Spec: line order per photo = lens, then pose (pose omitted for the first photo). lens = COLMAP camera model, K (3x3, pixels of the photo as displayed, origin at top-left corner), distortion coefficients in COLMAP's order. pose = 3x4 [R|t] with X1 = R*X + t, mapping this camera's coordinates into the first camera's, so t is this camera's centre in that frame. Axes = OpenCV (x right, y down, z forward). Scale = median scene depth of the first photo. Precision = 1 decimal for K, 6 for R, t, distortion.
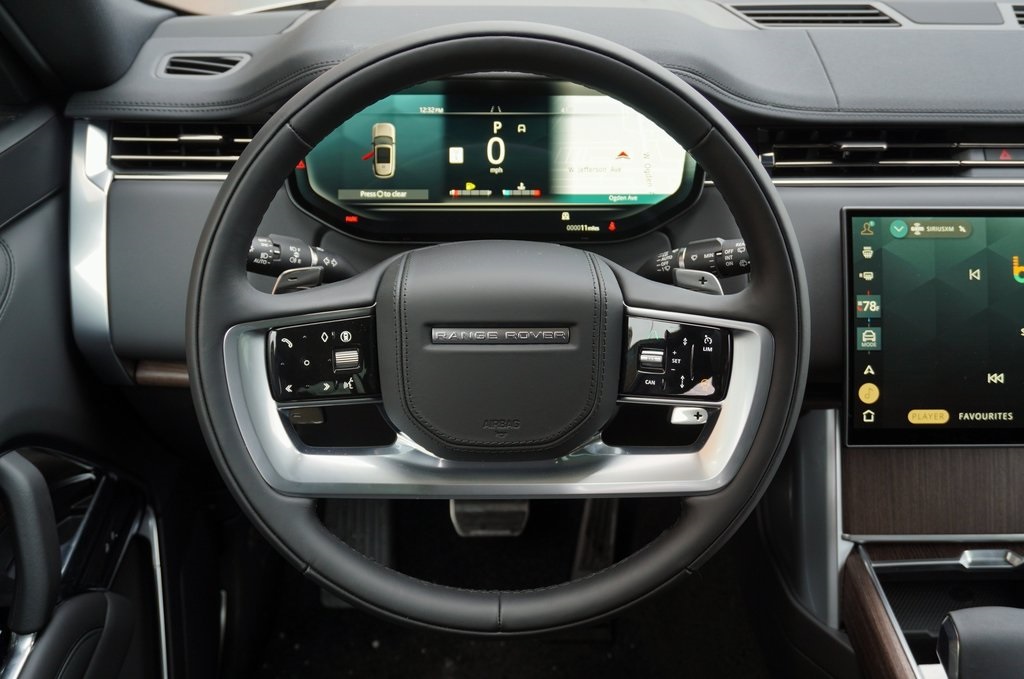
lens RADIAL K [[1083.6, 0, 512.0], [0, 1083.6, 339.5], [0, 0, 1]] dist [0.007426, -0.011795]
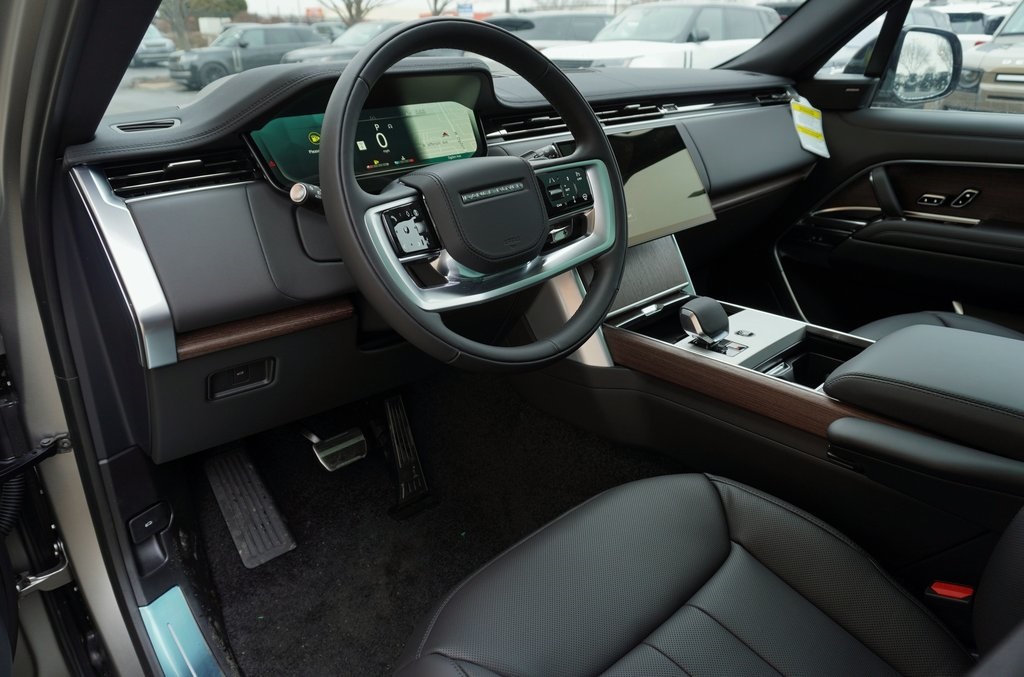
lens RADIAL K [[693.8, 0, 512.0], [0, 693.8, 338.5], [0, 0, 1]] dist [-0.043242, 0.031461]
pose [[0.757877, -0.286862, 0.585945, -0.563383], [0.369825, 0.928801, -0.023627, 0.200979], [-0.537449, 0.234604, 0.810006, 0.123015]]
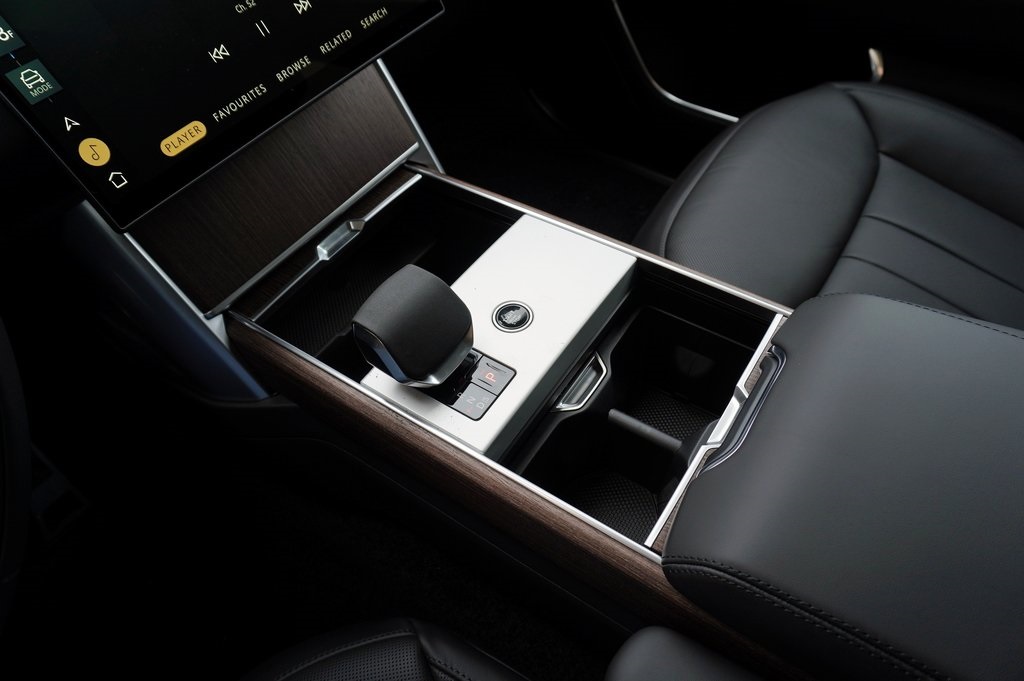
lens RADIAL K [[681.1, 0, 512.0], [0, 681.1, 340.5], [0, 0, 1]] dist [-0.026975, 0.028161]
pose [[0.583202, -0.656417, 0.478532, 0.188875], [0.473528, 0.753363, 0.456307, 0.068683], [-0.660035, -0.039521, 0.750194, 0.462468]]
